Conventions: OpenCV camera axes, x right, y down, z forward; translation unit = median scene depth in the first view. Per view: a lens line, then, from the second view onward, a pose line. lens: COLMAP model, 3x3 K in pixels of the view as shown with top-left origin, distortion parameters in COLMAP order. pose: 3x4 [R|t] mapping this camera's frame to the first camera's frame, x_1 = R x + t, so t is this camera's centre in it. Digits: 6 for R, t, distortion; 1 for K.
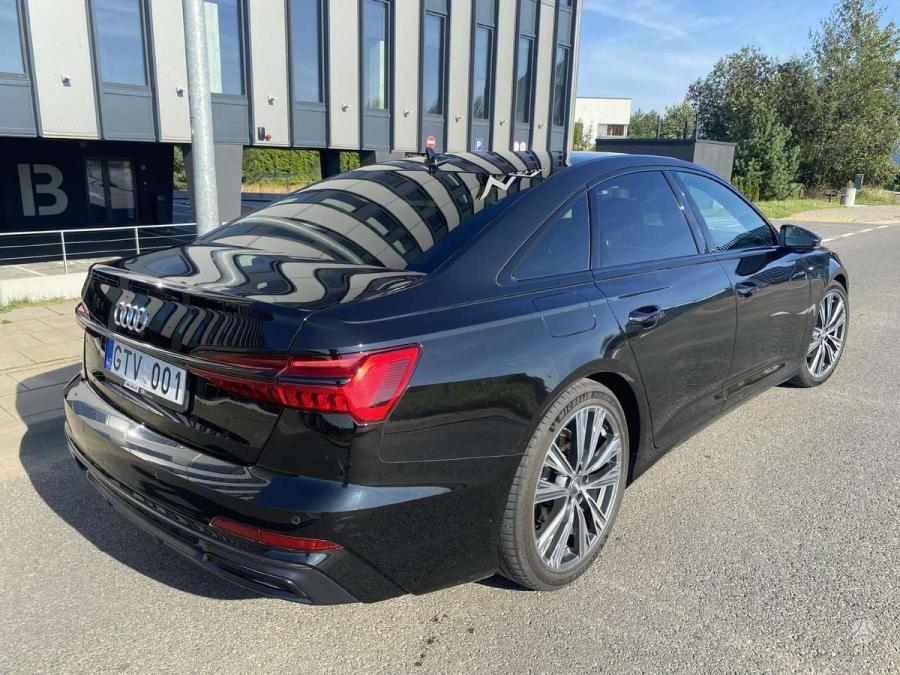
lens RADIAL K [[680.7, 0, 450.0], [0, 680.7, 337.5], [0, 0, 1]] dist [0.002490, 0.000607]
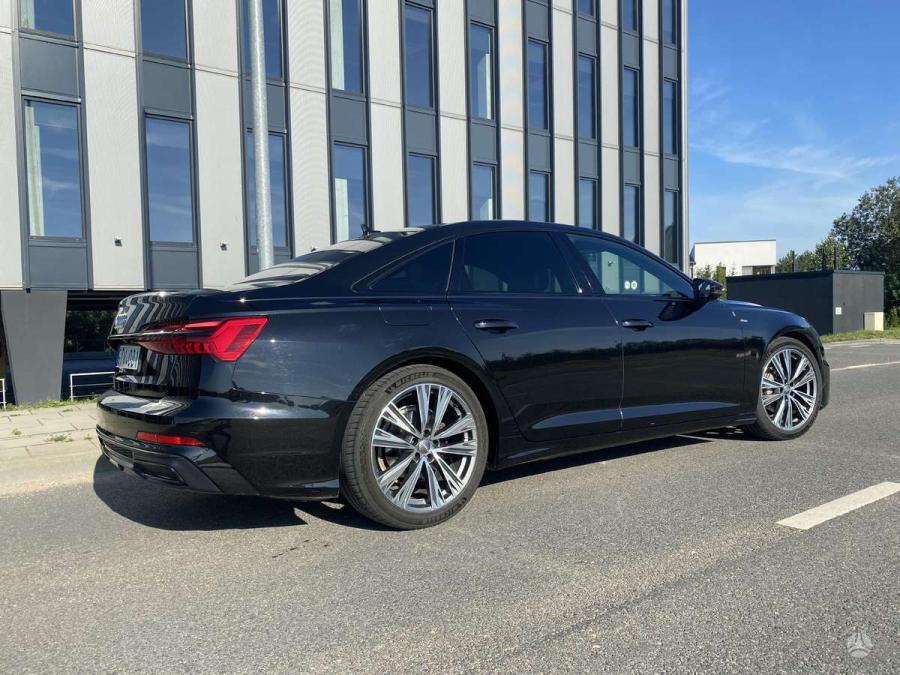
lens RADIAL K [[680.7, 0, 450.0], [0, 680.7, 337.5], [0, 0, 1]] dist [0.002490, 0.000607]
pose [[0.976855, -0.041008, -0.209937, 0.260039], [-0.006061, 0.975751, -0.218801, 0.151290], [0.213819, 0.215009, 0.952918, -0.137631]]
